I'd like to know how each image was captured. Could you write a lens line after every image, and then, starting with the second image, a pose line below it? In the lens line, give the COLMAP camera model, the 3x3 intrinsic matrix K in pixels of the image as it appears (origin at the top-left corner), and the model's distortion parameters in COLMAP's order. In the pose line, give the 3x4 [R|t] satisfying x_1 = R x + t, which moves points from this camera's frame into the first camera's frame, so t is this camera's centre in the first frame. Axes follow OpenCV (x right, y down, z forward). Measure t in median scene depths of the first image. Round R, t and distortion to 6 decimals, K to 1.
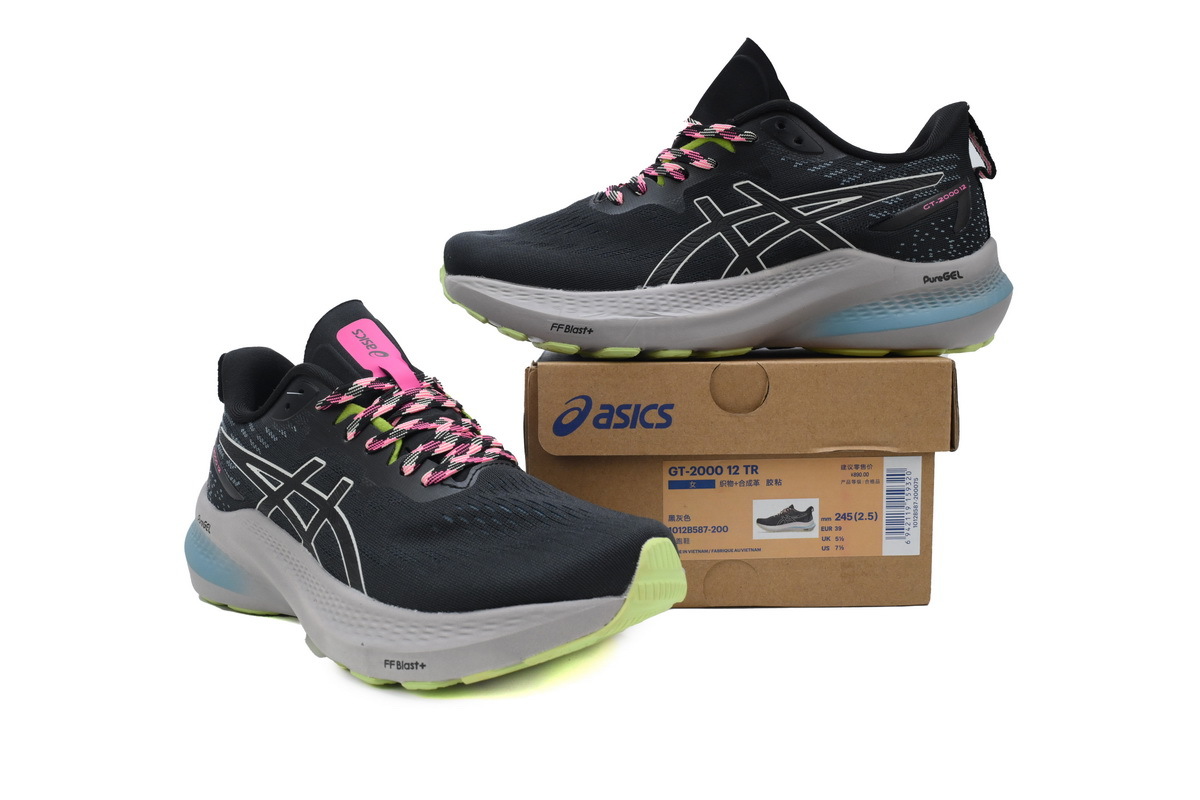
lens RADIAL K [[1049.5, 0, 596.8], [0, 1049.5, 400.9], [0, 0, 1]] dist [0.003721, 0.000039]
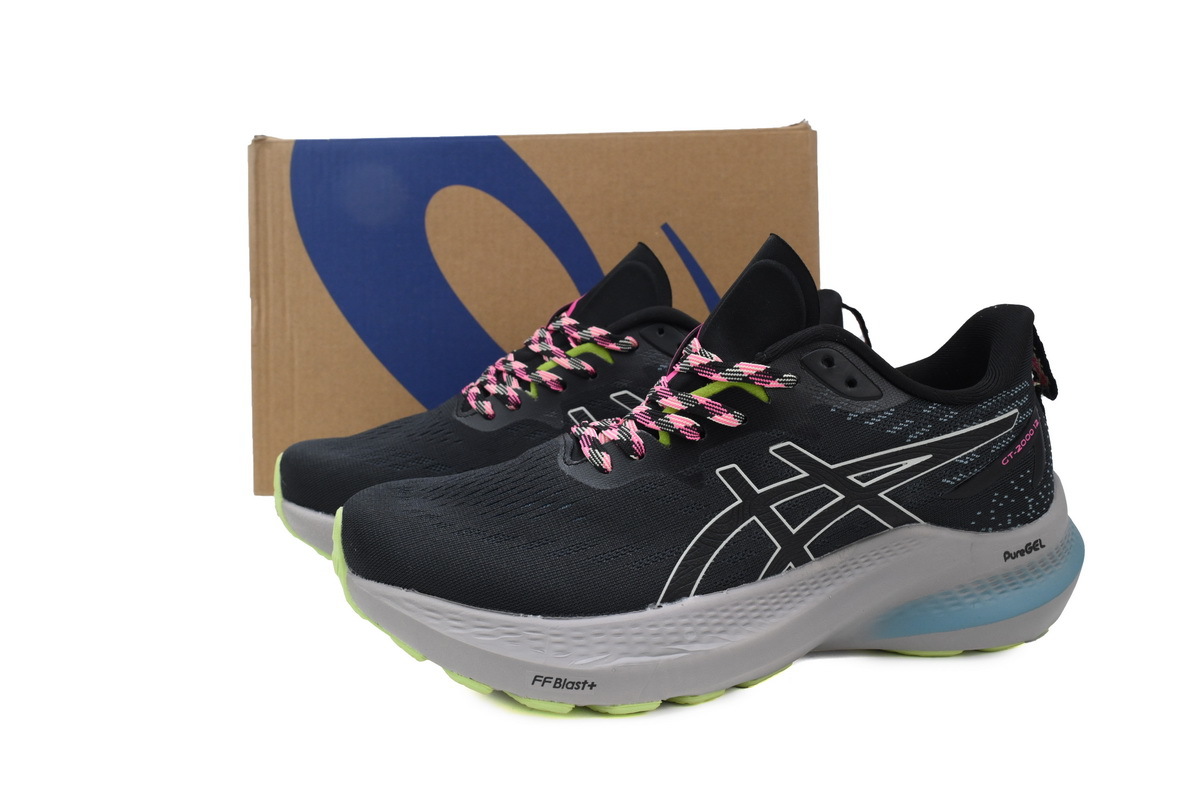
lens RADIAL K [[1037.5, 0, 597.7], [0, 1037.5, 397.5], [0, 0, 1]] dist [-0.012514, 0.002225]
pose [[0.971623, -0.049366, 0.231326, -0.146966], [0.035167, 0.997258, 0.065112, -0.291526], [-0.233906, -0.055130, 0.970695, 0.341268]]
